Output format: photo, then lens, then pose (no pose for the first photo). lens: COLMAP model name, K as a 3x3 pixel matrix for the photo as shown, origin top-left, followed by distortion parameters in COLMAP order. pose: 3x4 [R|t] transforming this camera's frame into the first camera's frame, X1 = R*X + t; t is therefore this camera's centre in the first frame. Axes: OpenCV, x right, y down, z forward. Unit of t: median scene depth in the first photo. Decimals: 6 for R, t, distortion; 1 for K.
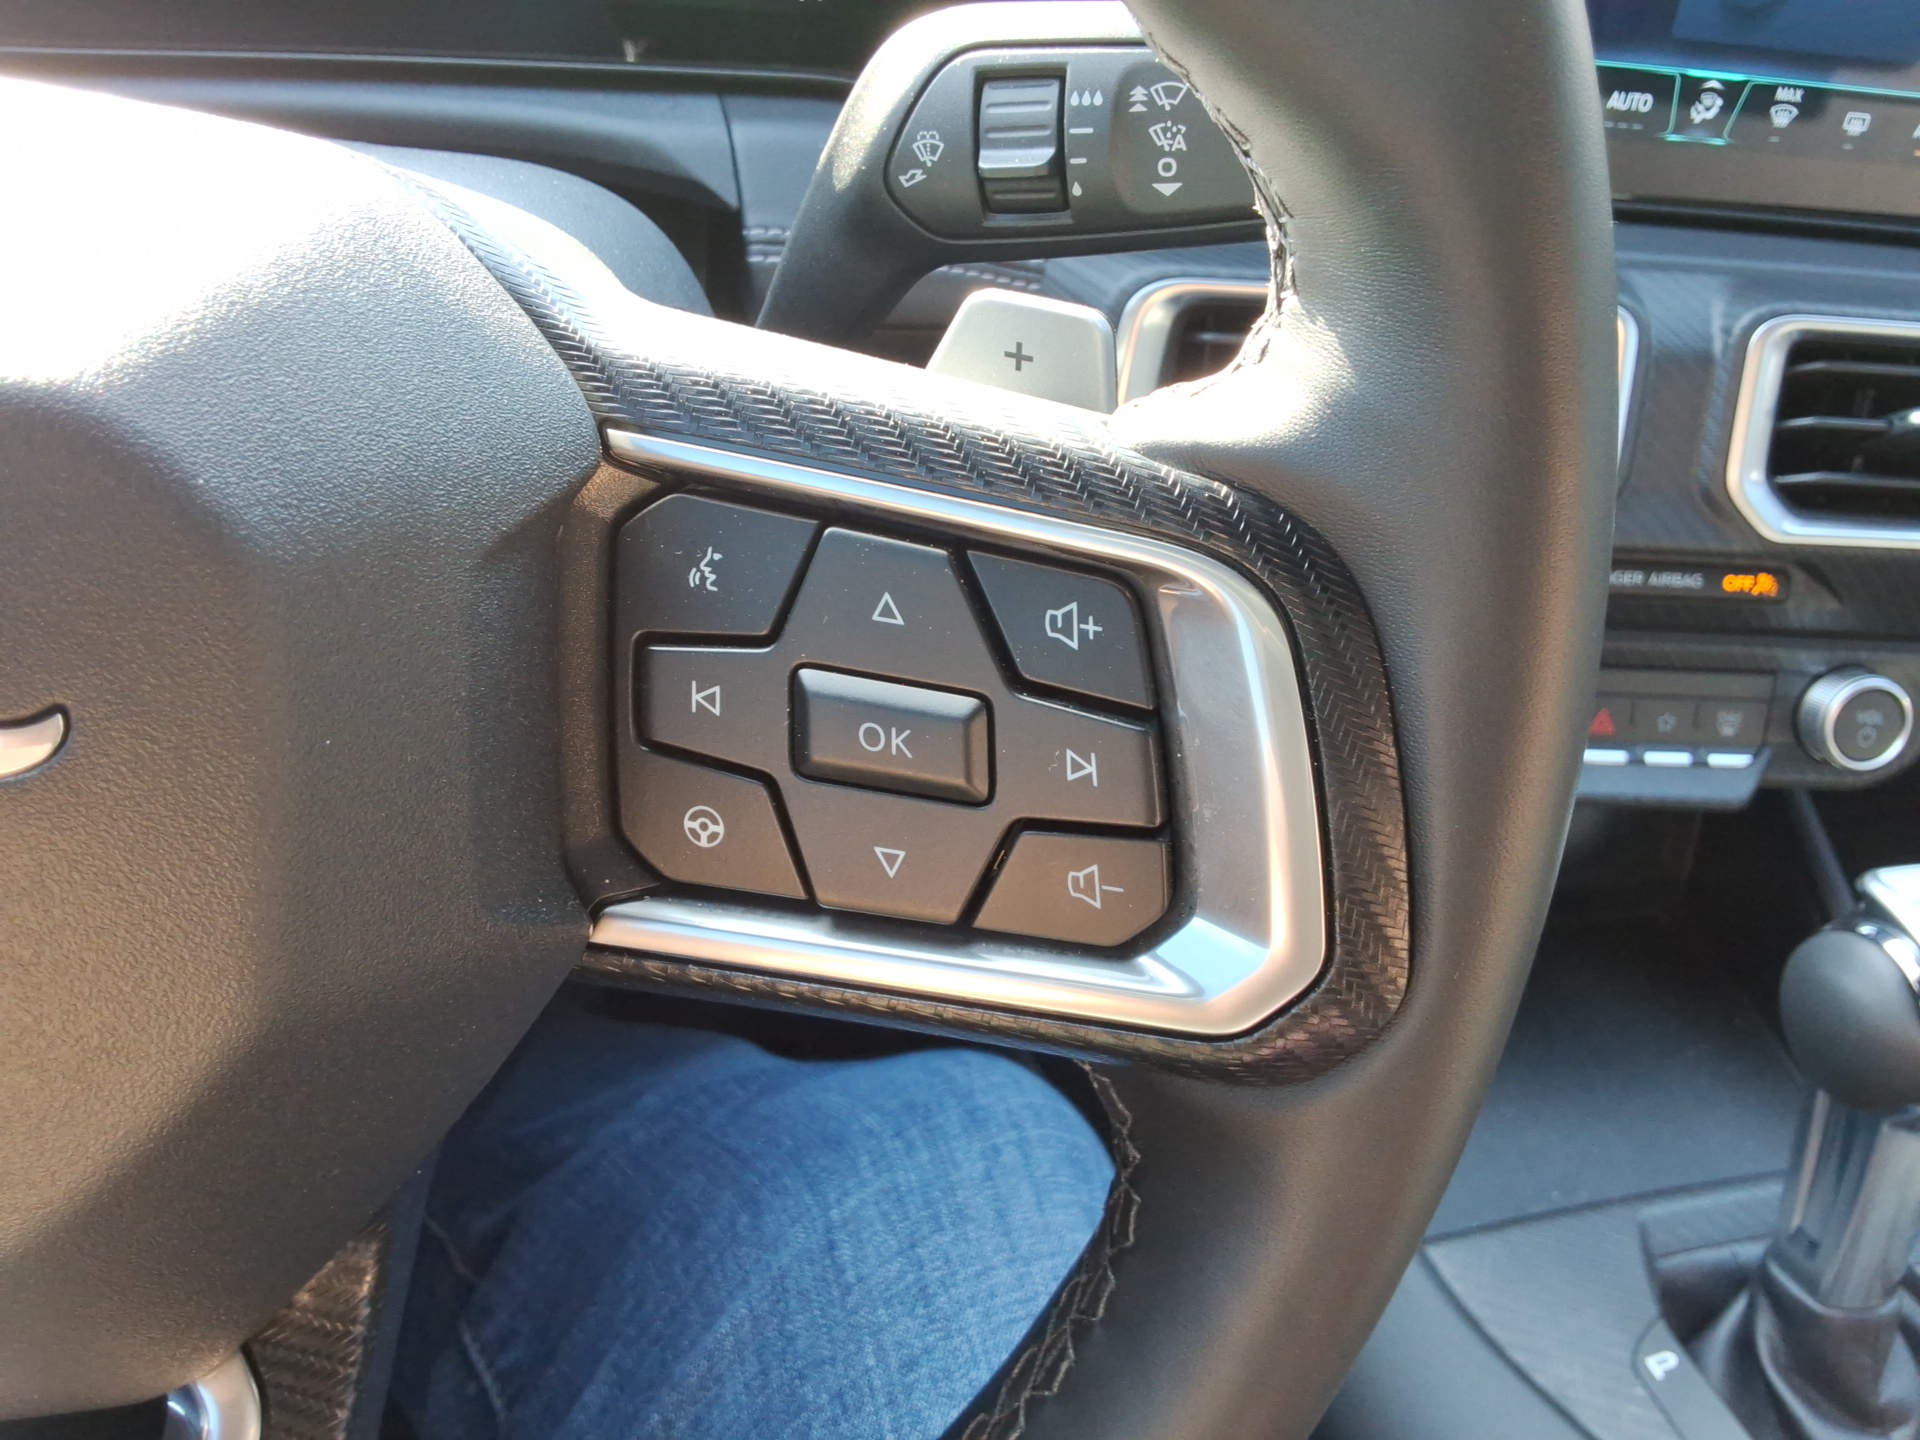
lens RADIAL K [[1553.8, 0, 982.8], [0, 1553.8, 679.2], [0, 0, 1]] dist [0.115388, -0.184649]
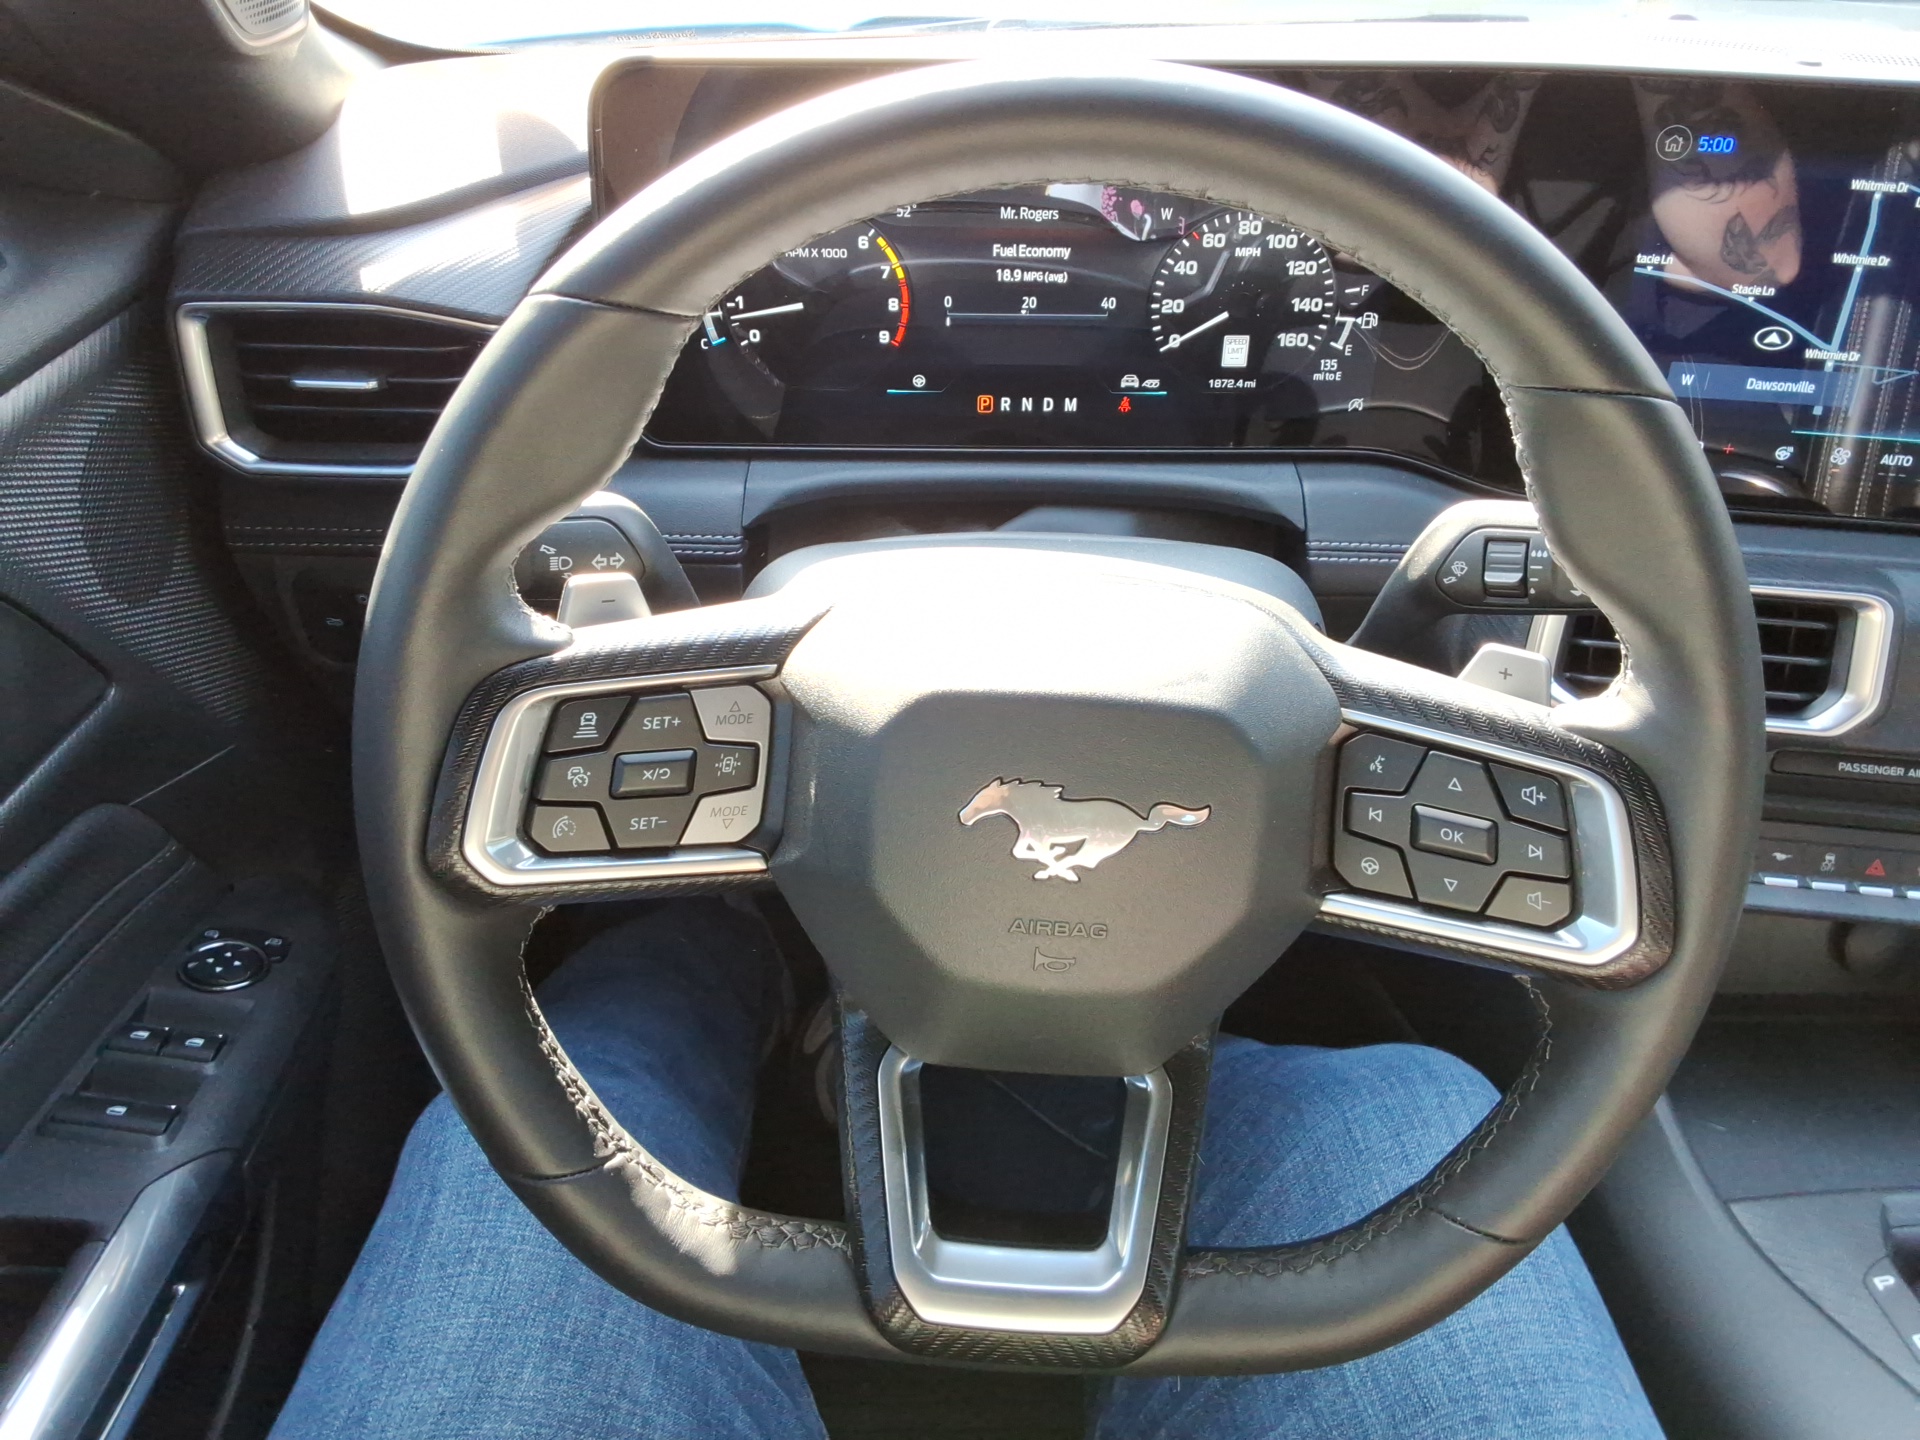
lens RADIAL K [[1531.0, 0, 978.3], [0, 1531.0, 691.5], [0, 0, 1]] dist [0.115685, -0.171273]
pose [[0.971966, 0.043954, -0.230978, -0.186030], [-0.059803, 0.996279, -0.062069, 0.005487], [0.227391, 0.074142, 0.970977, -1.261487]]
